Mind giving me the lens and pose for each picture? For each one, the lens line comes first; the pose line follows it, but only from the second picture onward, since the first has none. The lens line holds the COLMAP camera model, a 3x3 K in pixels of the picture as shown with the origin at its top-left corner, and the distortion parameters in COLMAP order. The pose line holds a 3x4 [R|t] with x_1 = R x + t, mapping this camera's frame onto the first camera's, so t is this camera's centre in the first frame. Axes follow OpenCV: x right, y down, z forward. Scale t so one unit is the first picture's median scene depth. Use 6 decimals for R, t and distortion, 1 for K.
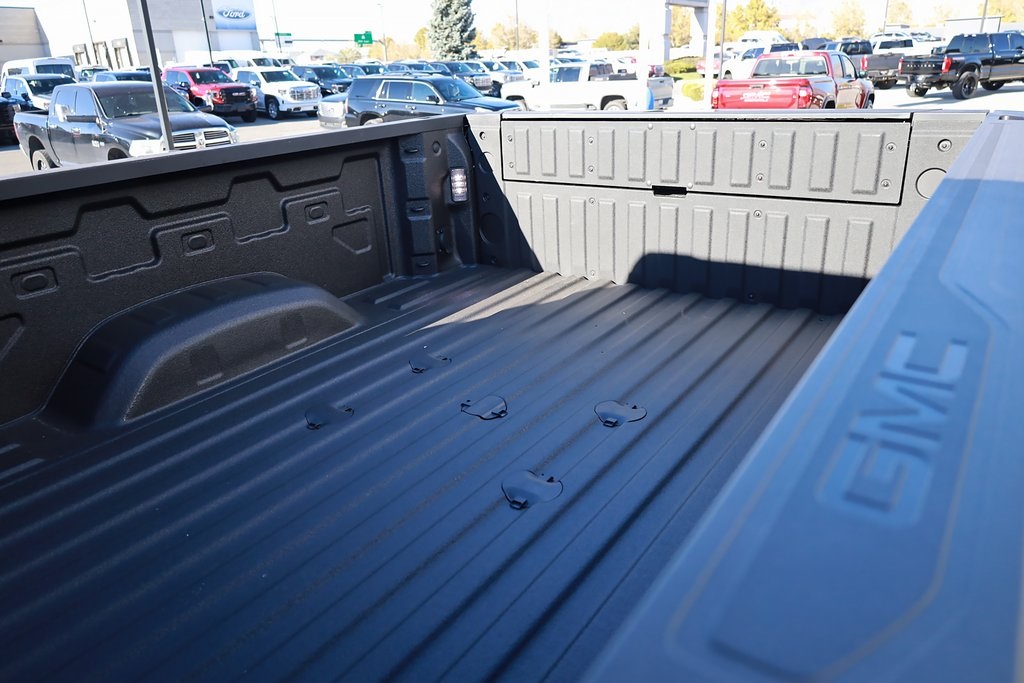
lens RADIAL K [[688.9, 0, 513.6], [0, 688.9, 351.7], [0, 0, 1]] dist [-0.023589, 0.001694]
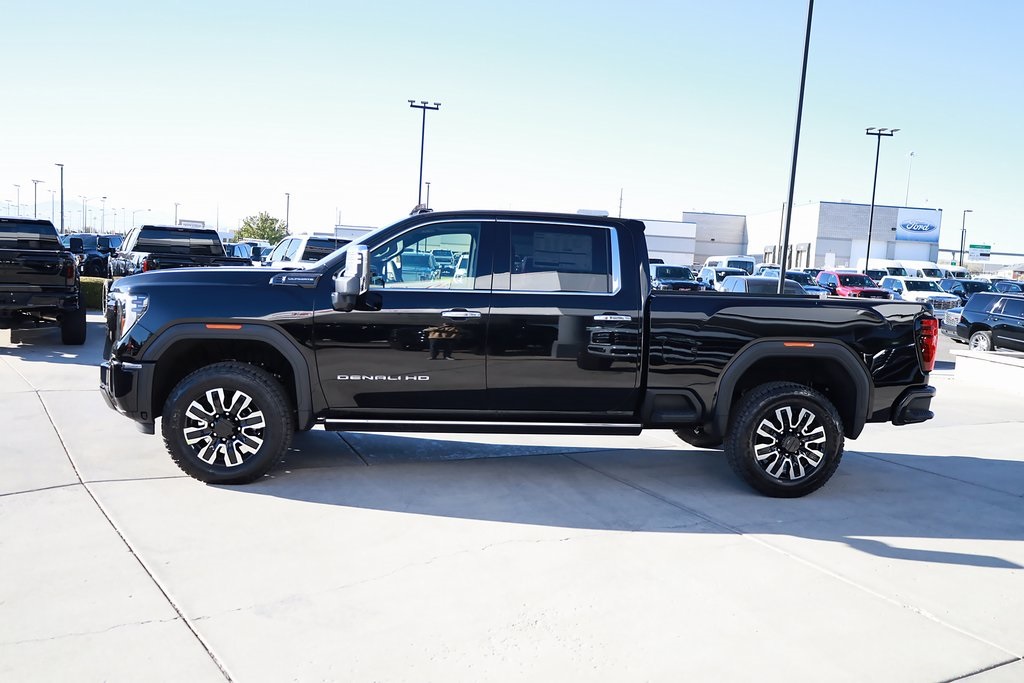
lens RADIAL K [[751.8, 0, 512.0], [0, 751.8, 341.5], [0, 0, 1]] dist [-0.035867, -0.001114]
pose [[0.646773, 0.136834, -0.750307, 0.101451], [-0.352440, 0.926057, -0.134922, 0.047633], [0.676366, 0.351702, 0.647175, -0.122342]]
